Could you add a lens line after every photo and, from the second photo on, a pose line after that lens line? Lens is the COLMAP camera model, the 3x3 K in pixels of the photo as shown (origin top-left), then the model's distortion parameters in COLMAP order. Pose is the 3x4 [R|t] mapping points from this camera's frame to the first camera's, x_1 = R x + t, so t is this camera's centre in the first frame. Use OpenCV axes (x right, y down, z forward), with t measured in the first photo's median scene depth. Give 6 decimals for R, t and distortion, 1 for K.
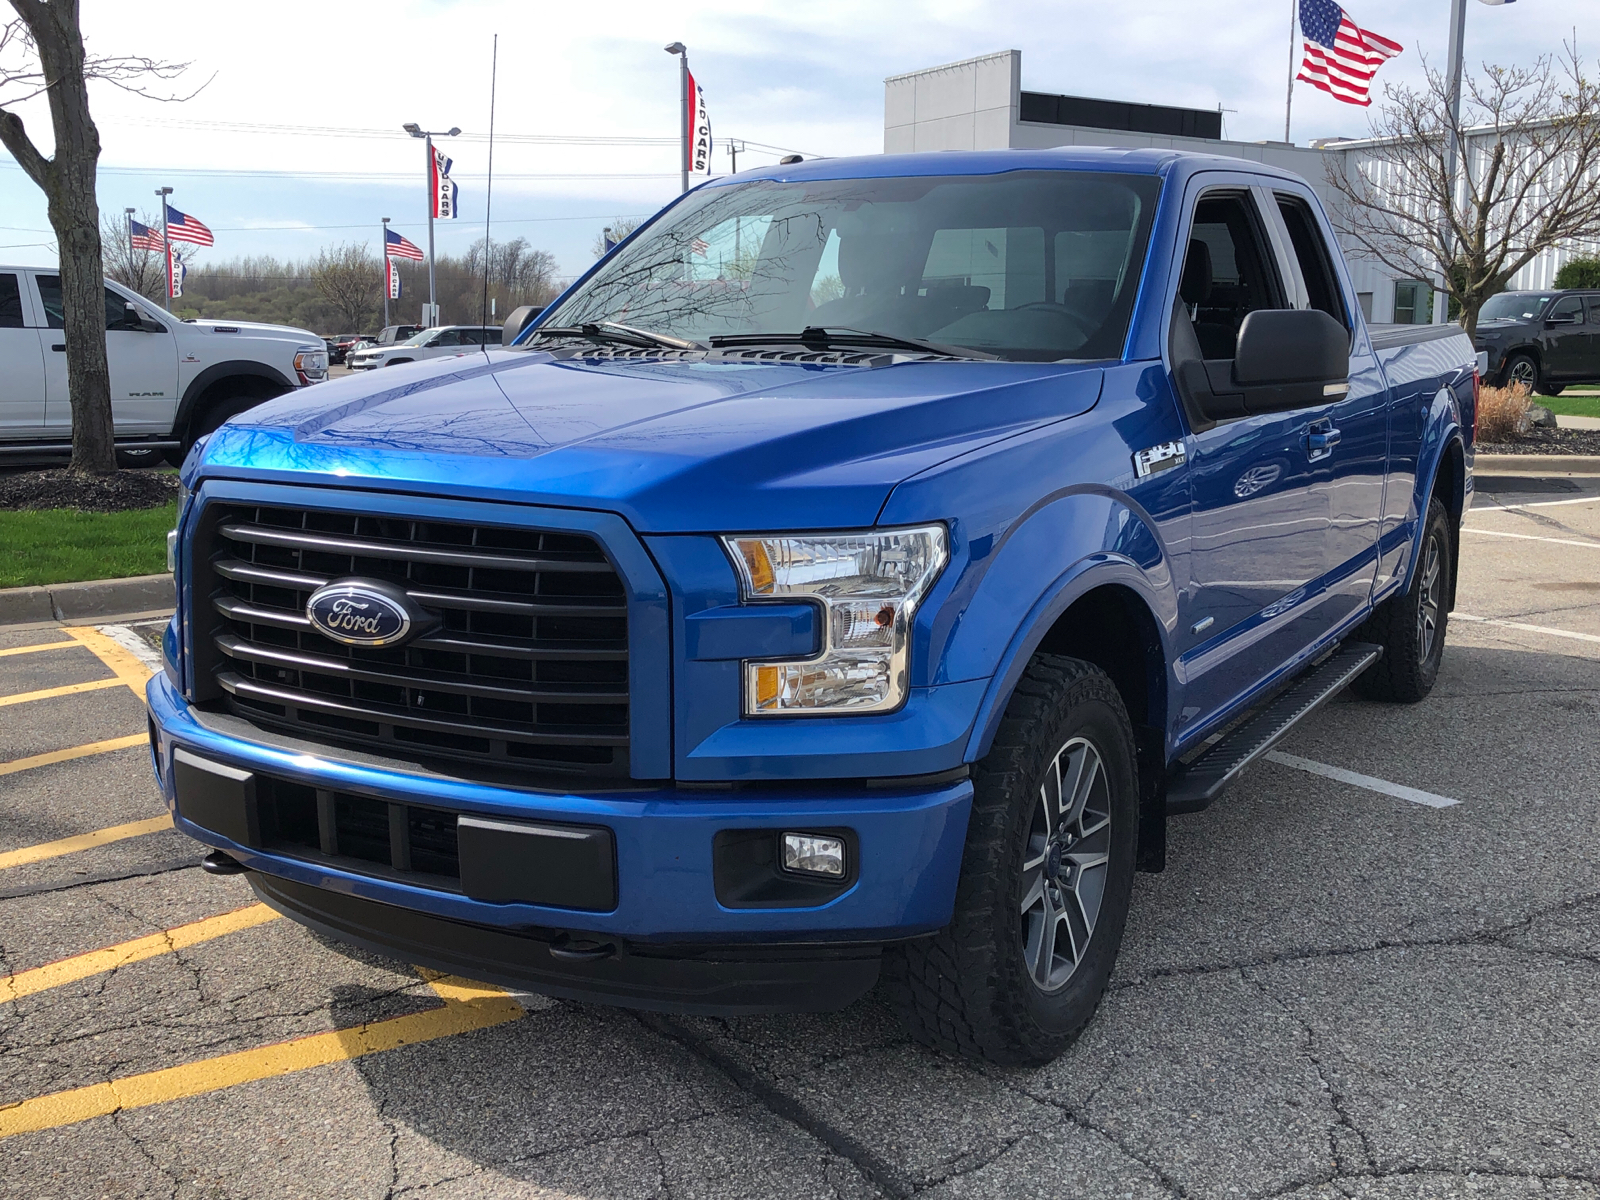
lens RADIAL K [[1658.4, 0, 794.0], [0, 1658.4, 595.3], [0, 0, 1]] dist [0.112626, -0.331062]
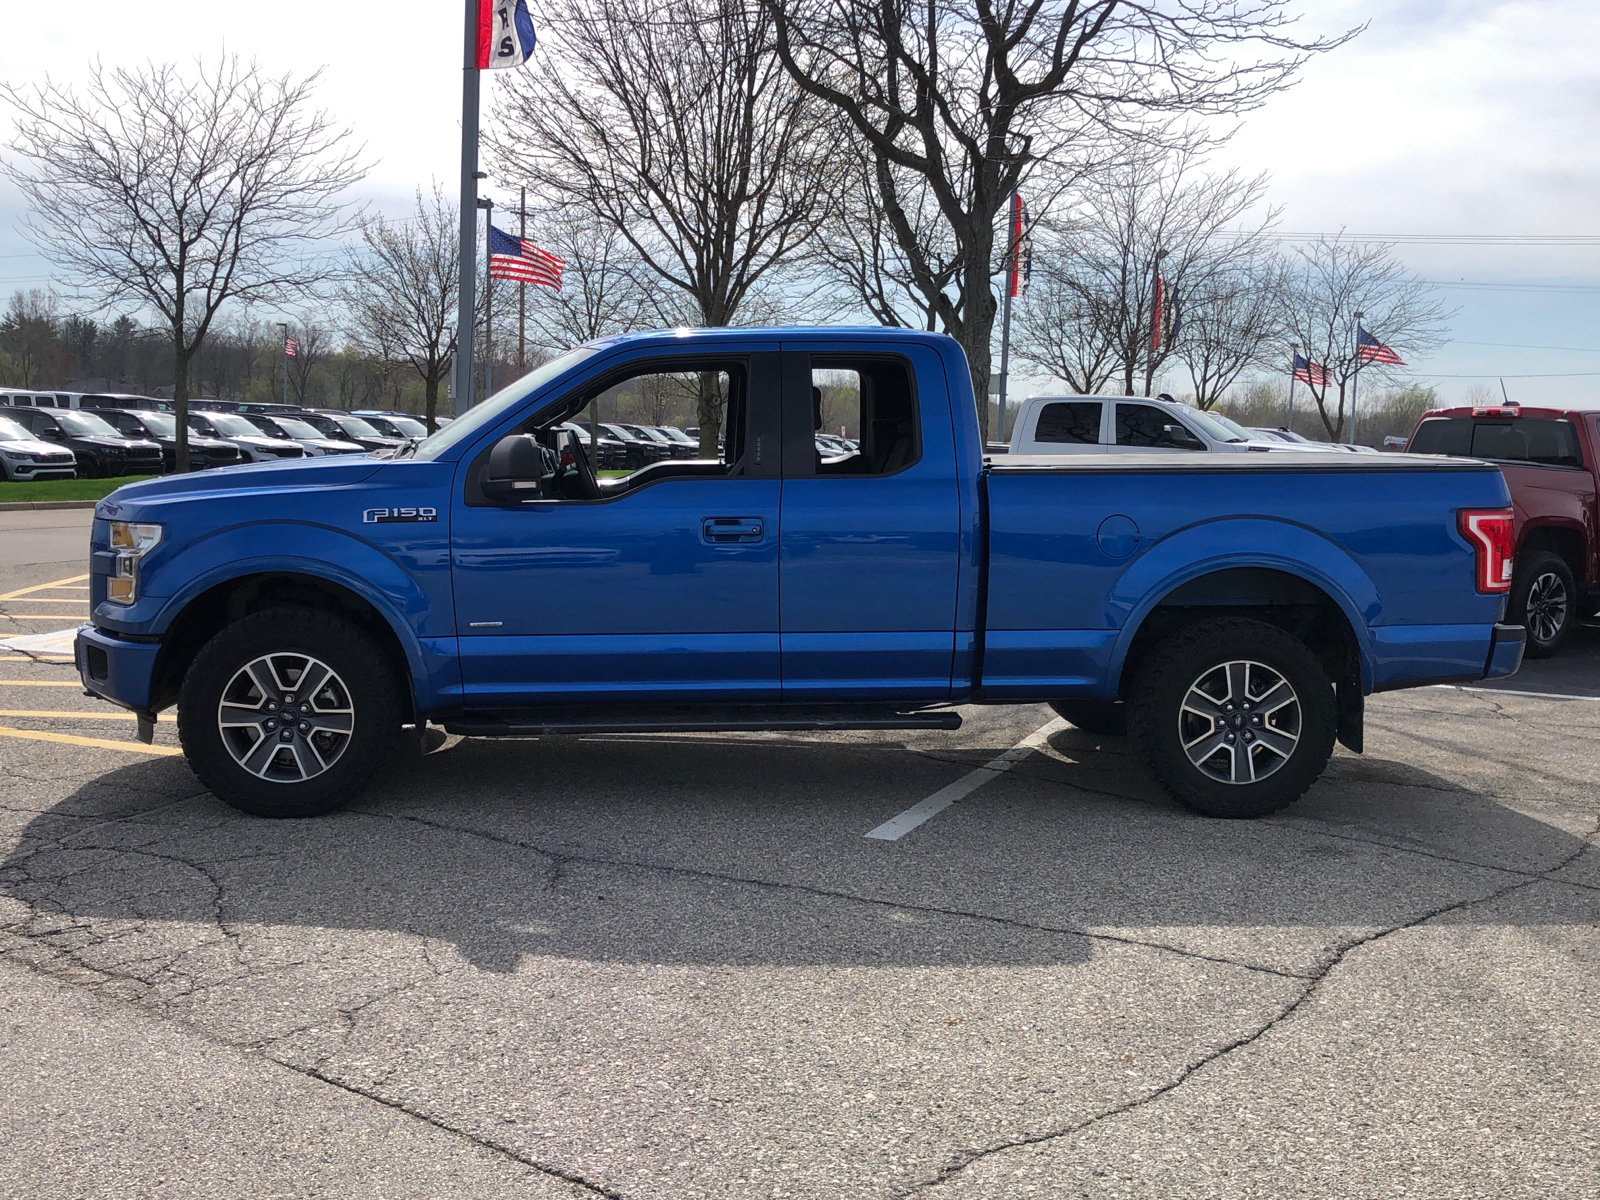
lens RADIAL K [[1658.4, 0, 794.0], [0, 1658.4, 595.3], [0, 0, 1]] dist [0.112626, -0.331062]
pose [[0.582602, 0.091391, -0.807603, 0.157055], [-0.149632, 0.988734, 0.003945, -0.005583], [0.798865, 0.118545, 0.589714, 0.024847]]
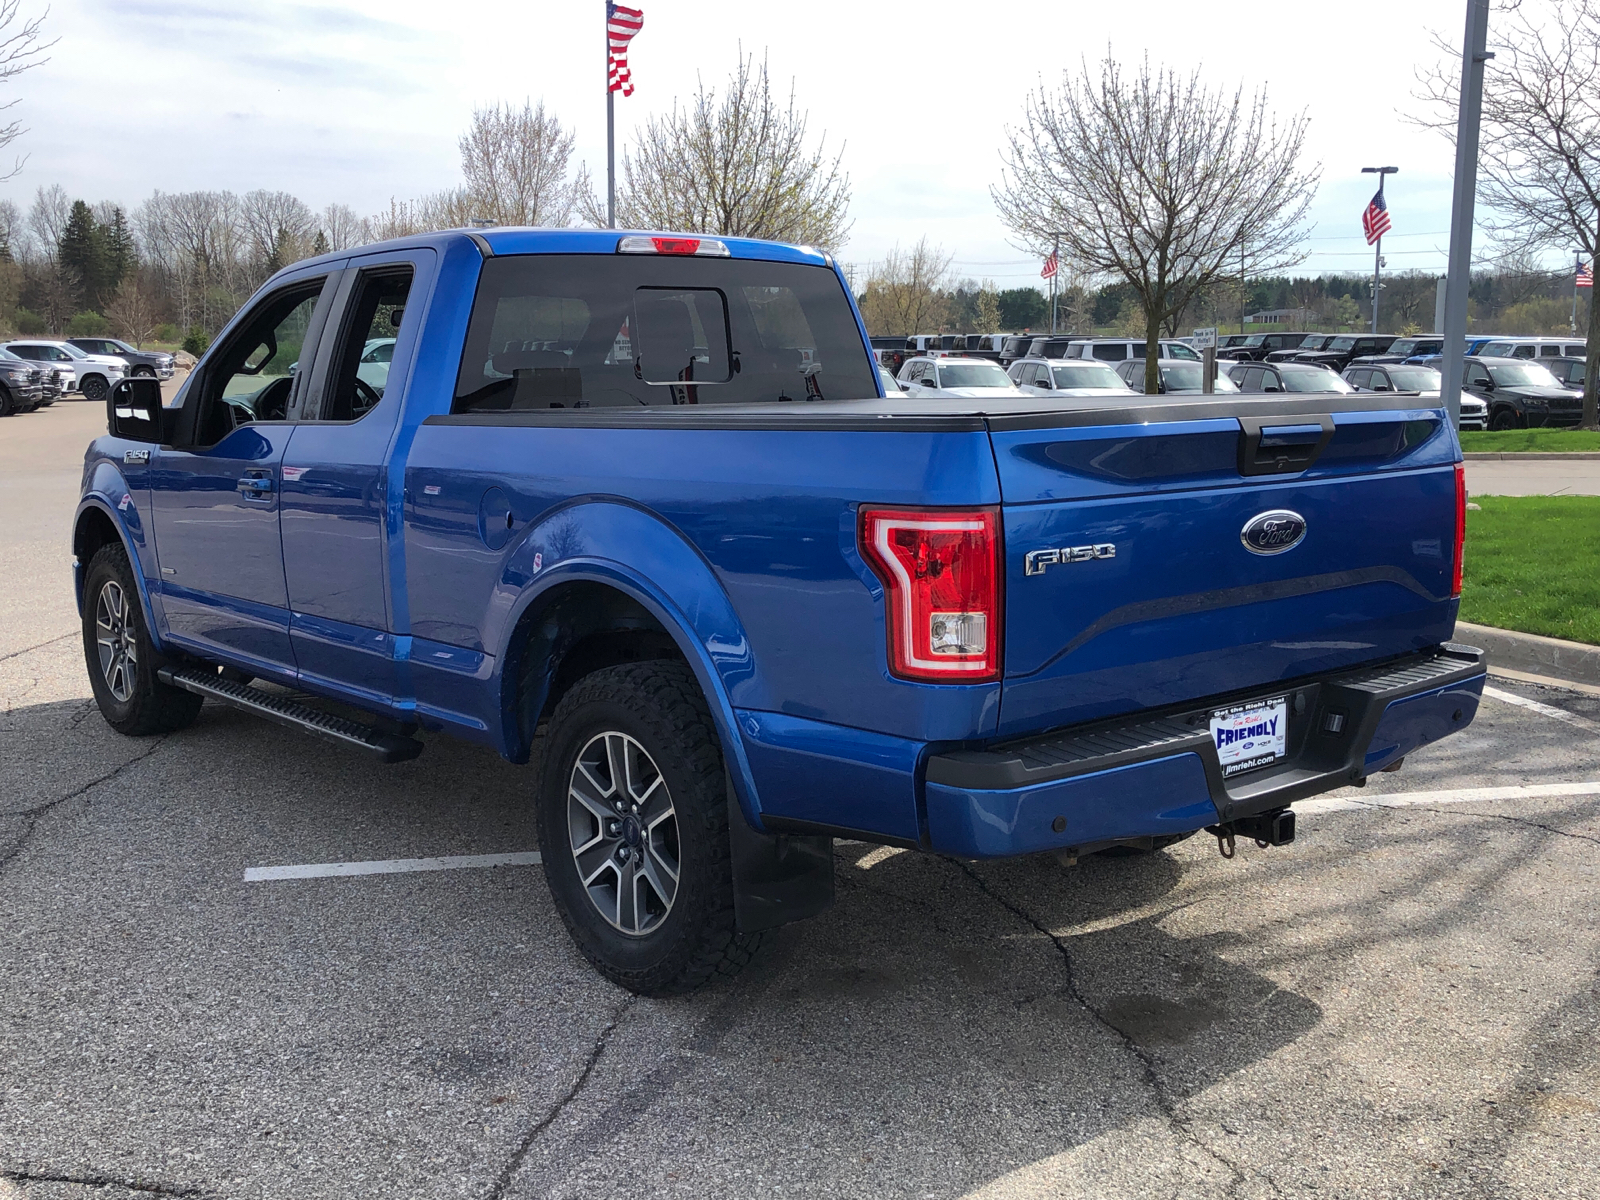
lens RADIAL K [[1658.4, 0, 794.0], [0, 1658.4, 595.3], [0, 0, 1]] dist [0.112626, -0.331062]
pose [[-0.338569, 0.128811, -0.932083, 0.140366], [-0.148963, 0.970756, 0.188265, -0.031947], [0.929075, 0.202587, -0.309480, 0.186486]]
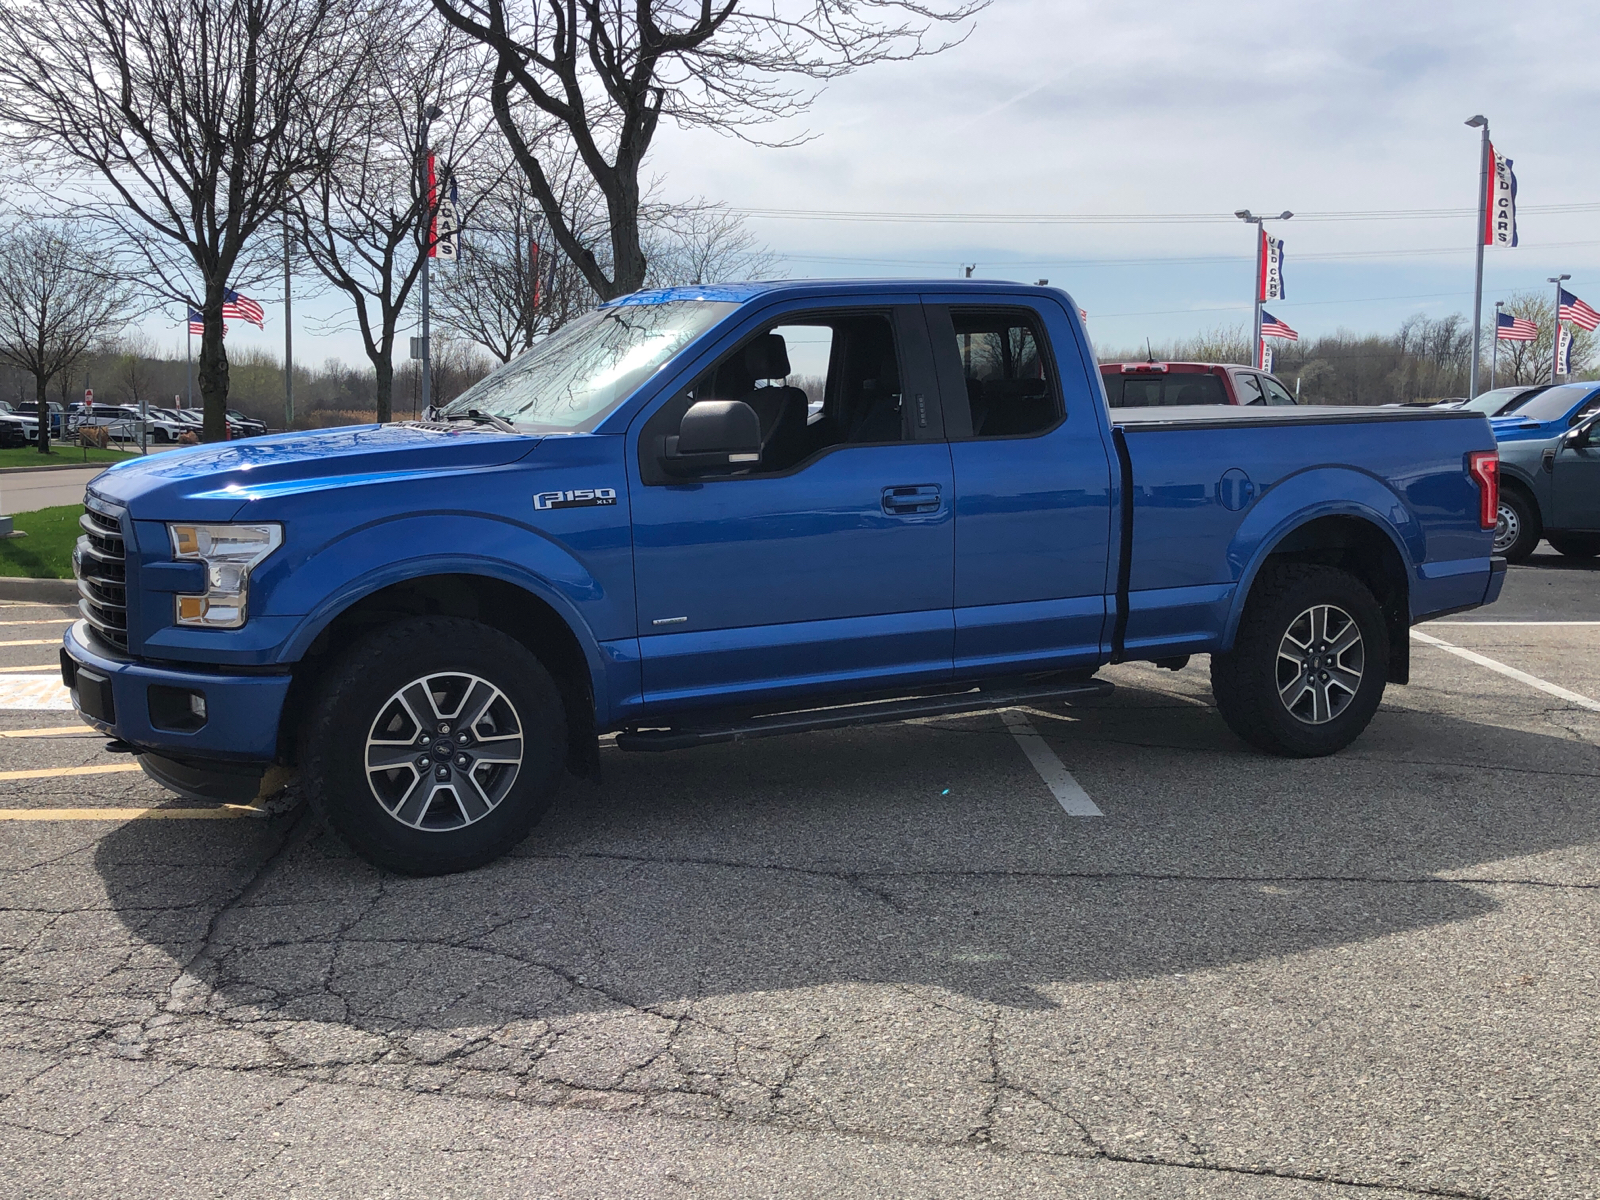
lens RADIAL K [[1658.4, 0, 794.0], [0, 1658.4, 595.3], [0, 0, 1]] dist [0.112626, -0.331062]
pose [[0.860384, 0.059100, -0.506208, 0.094667], [-0.082534, 0.996300, -0.023962, 0.001930], [0.502919, 0.062396, 0.862079, -0.014588]]
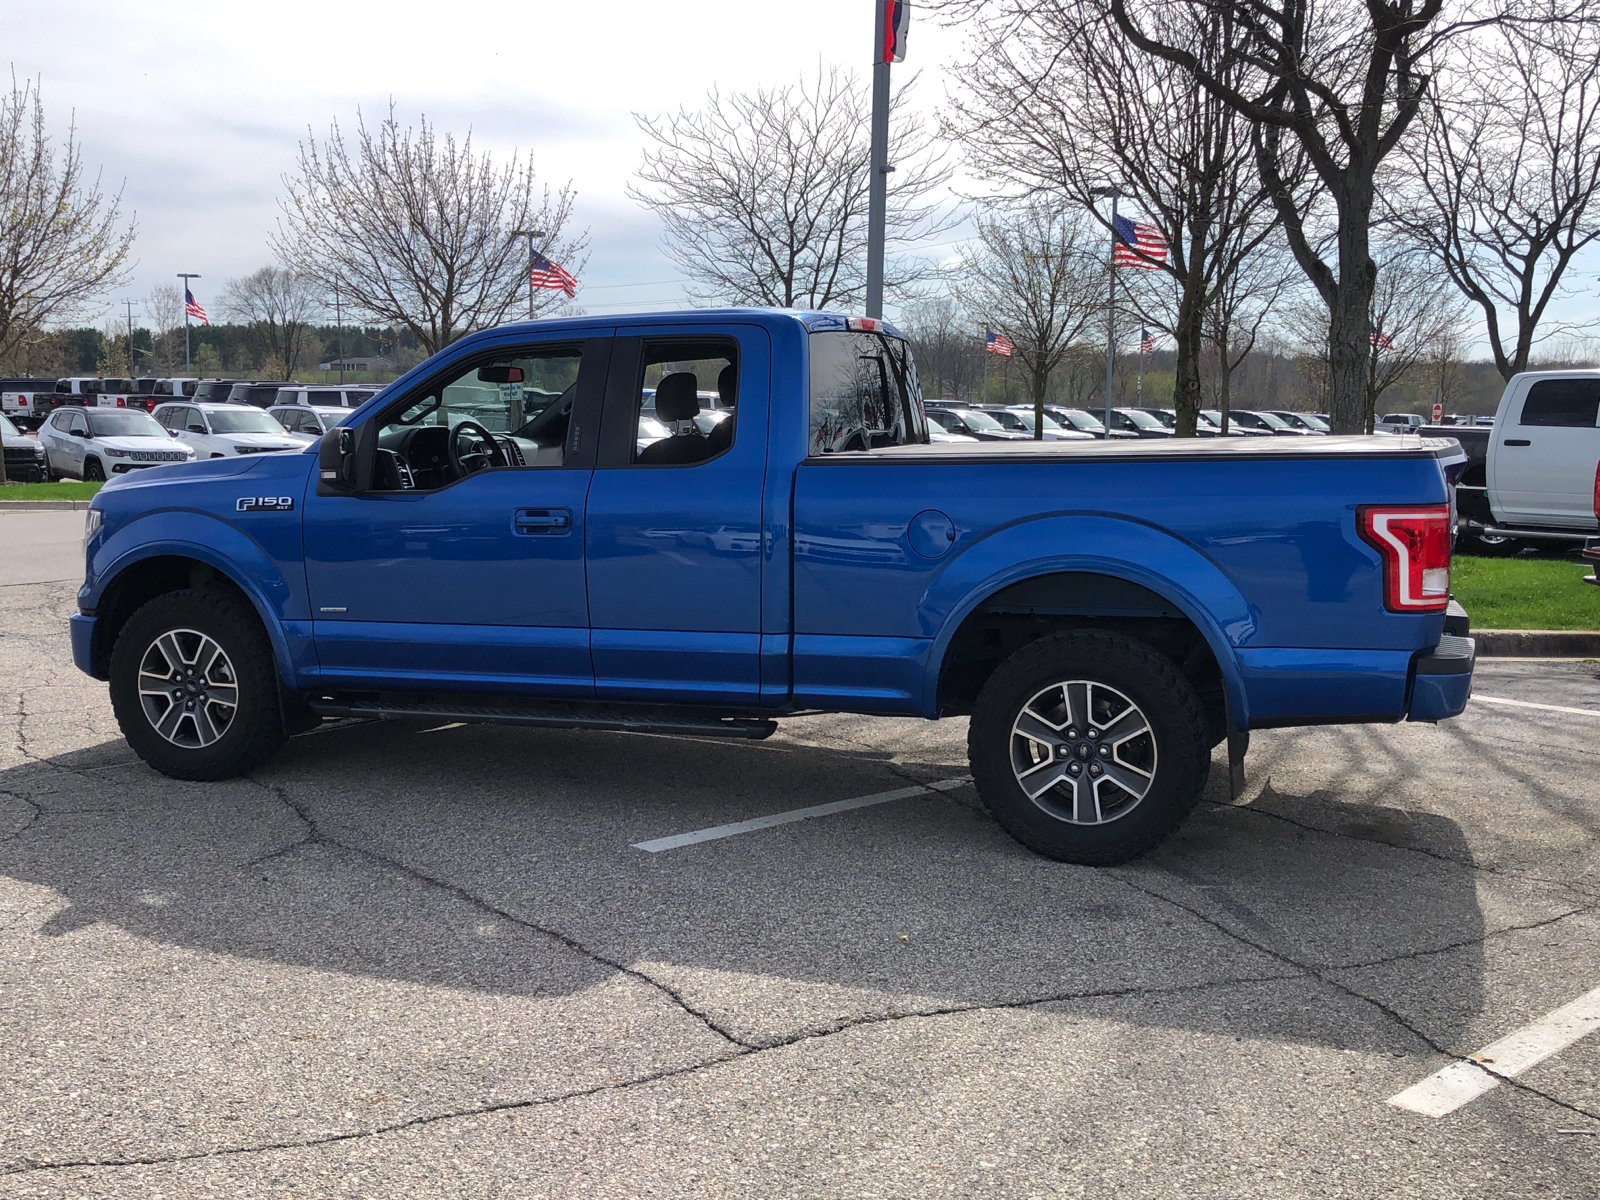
lens RADIAL K [[1658.4, 0, 794.0], [0, 1658.4, 595.3], [0, 0, 1]] dist [0.112626, -0.331062]
pose [[0.190850, 0.106918, -0.975779, 0.180521], [-0.160587, 0.984059, 0.076417, -0.018237], [0.968395, 0.142113, 0.204977, 0.099683]]
